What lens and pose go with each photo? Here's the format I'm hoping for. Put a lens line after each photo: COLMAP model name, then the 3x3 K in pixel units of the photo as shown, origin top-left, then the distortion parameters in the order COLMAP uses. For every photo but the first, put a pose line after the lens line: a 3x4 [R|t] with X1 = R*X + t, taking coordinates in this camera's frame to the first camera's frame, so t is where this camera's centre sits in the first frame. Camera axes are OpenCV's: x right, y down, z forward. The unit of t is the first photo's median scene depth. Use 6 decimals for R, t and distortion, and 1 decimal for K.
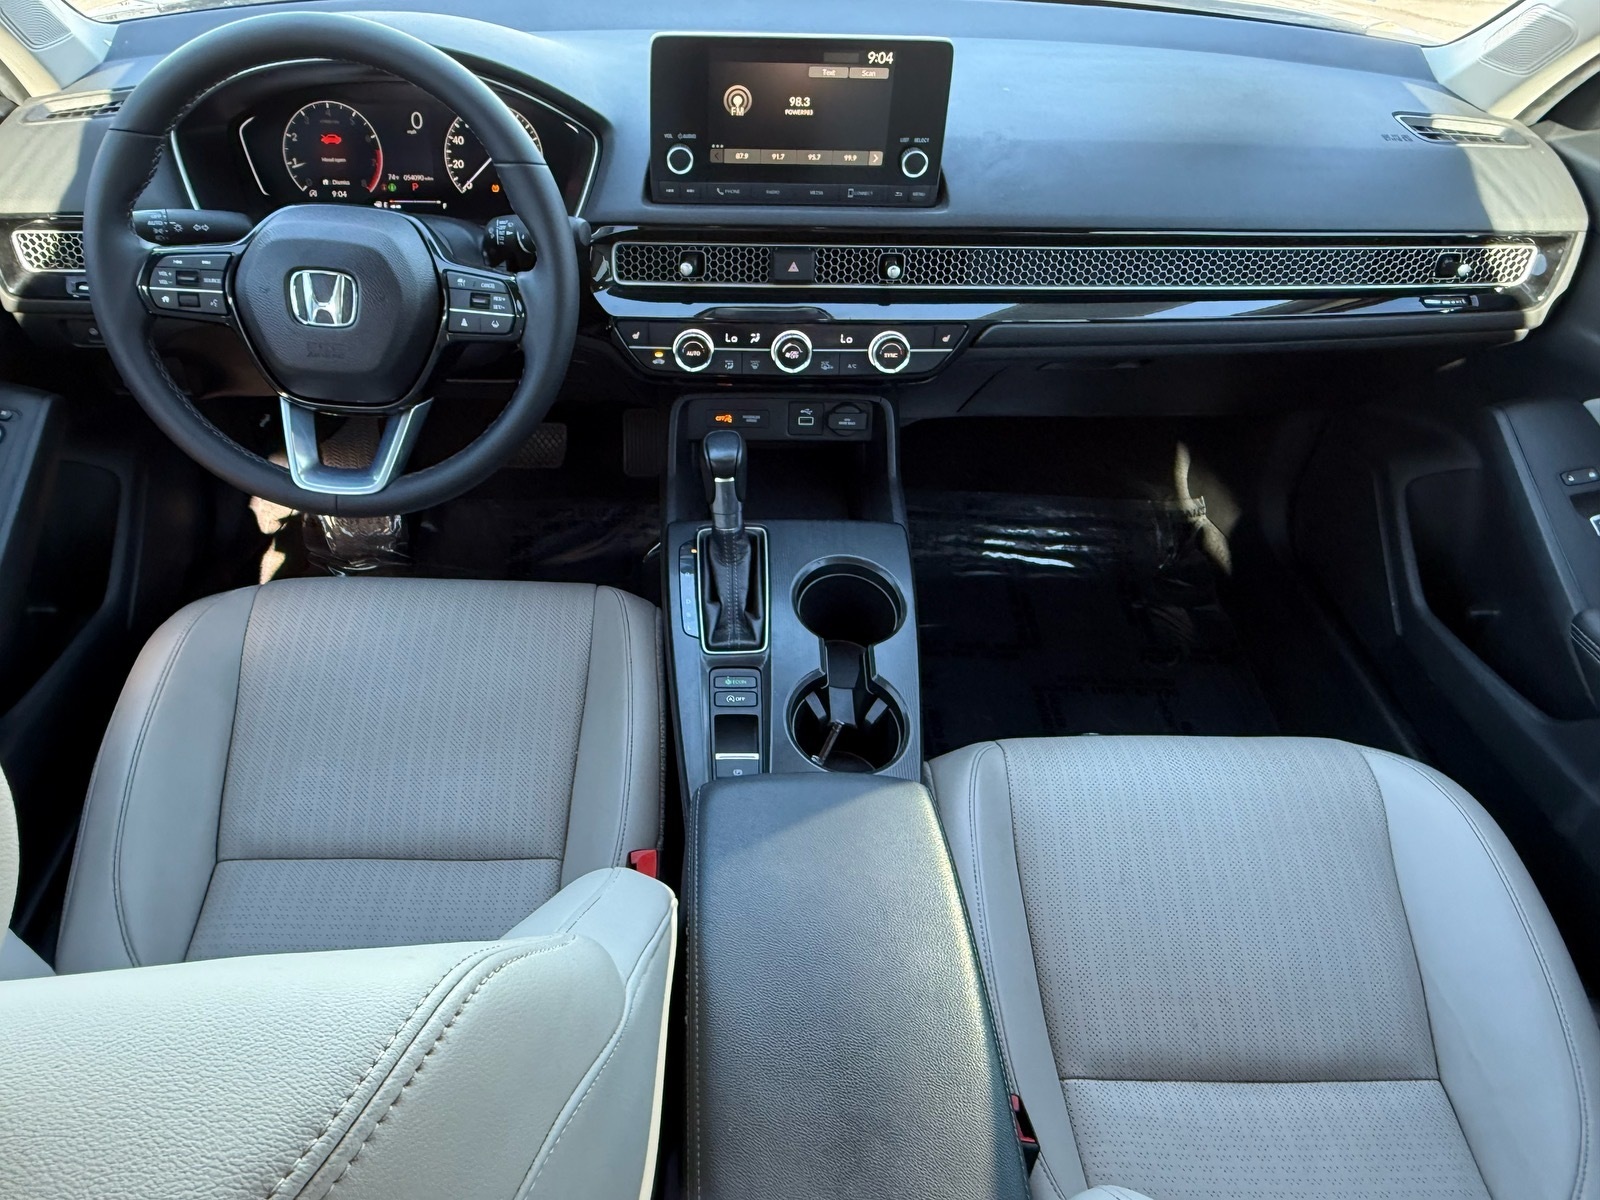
lens RADIAL K [[1066.7, 0, 718.5], [0, 1066.7, 595.1], [0, 0, 1]] dist [-0.001321, 0.001968]
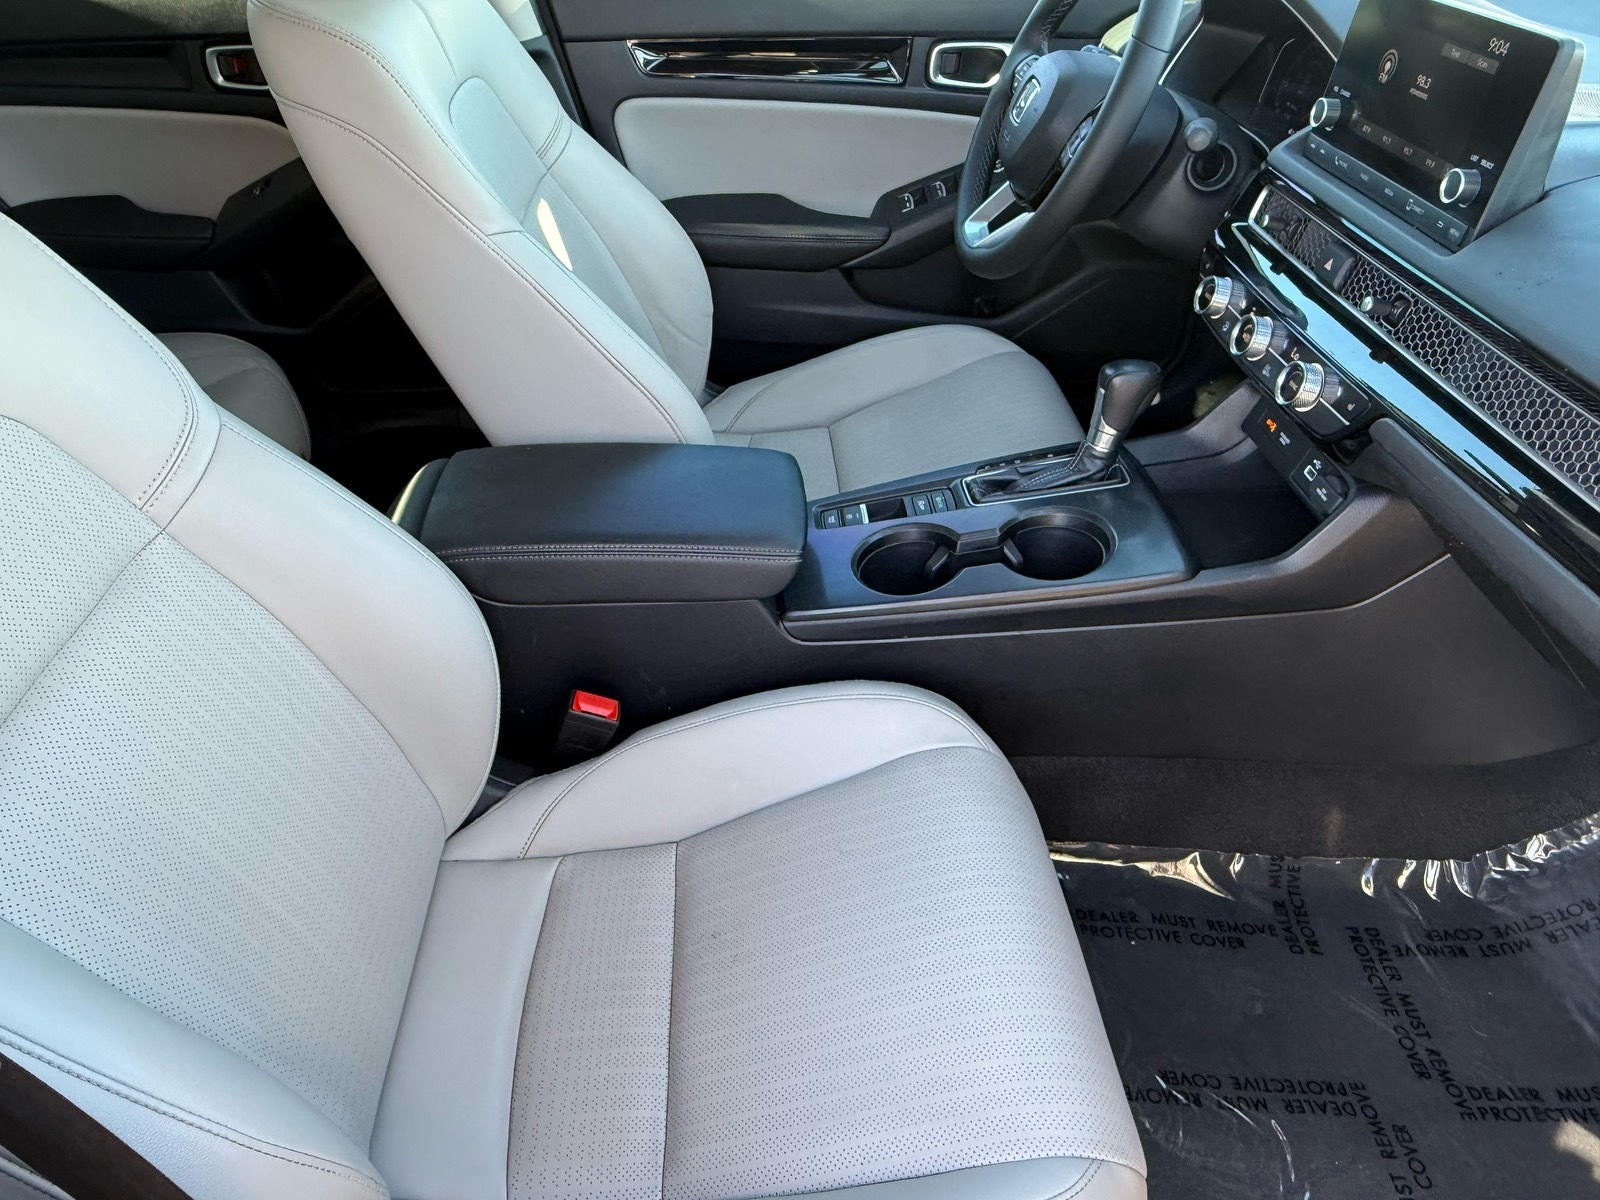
lens RADIAL K [[1066.7, 0, 723.3], [0, 1066.7, 599.6], [0, 0, 1]] dist [-0.001321, 0.001968]
pose [[-0.011537, 0.593669, -0.804627, 0.930465], [-0.638958, 0.614588, 0.462617, -0.217831], [0.769155, 0.519460, 0.372239, 0.413969]]
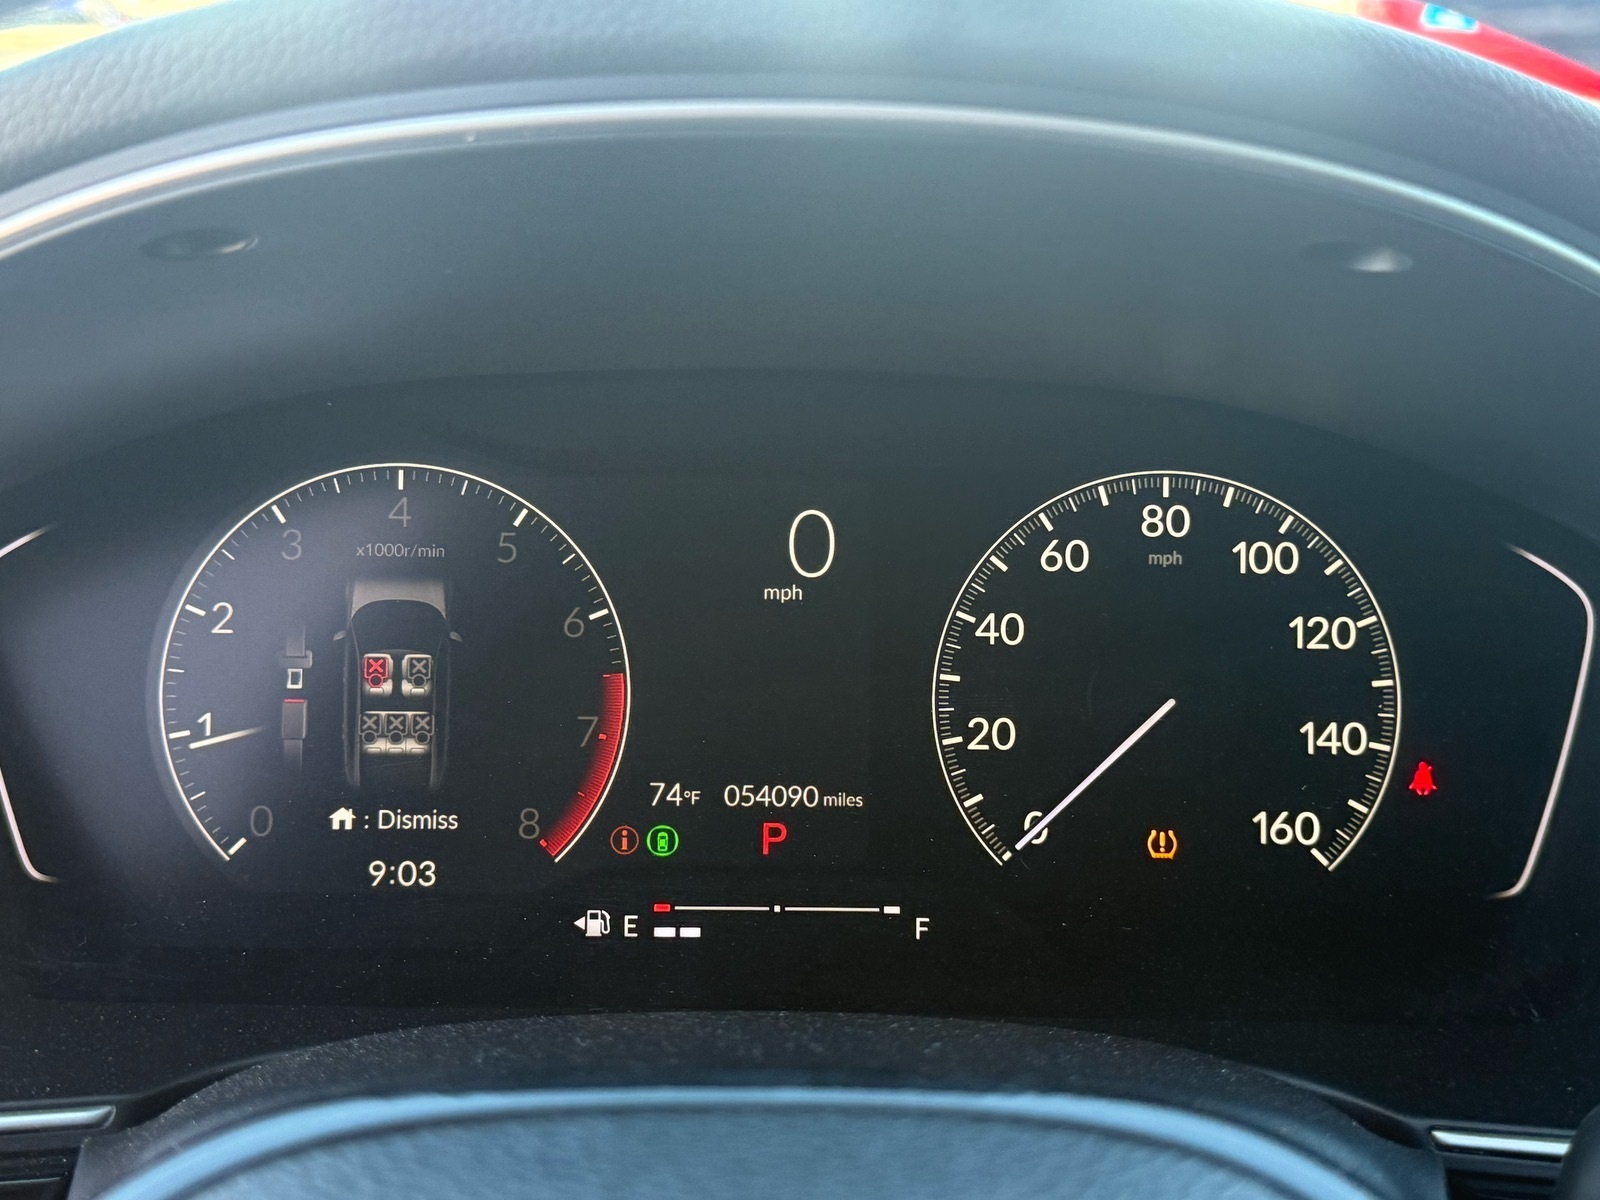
lens RADIAL K [[2178.1, 0, 806.9], [0, 2178.1, 595.7], [0, 0, 1]] dist [0.123276, 0.000000]
pose [[0.999809, -0.004976, -0.018888, -0.289465], [-0.003359, 0.908787, -0.417248, -0.267722], [0.019242, 0.417232, 0.908596, 0.641594]]
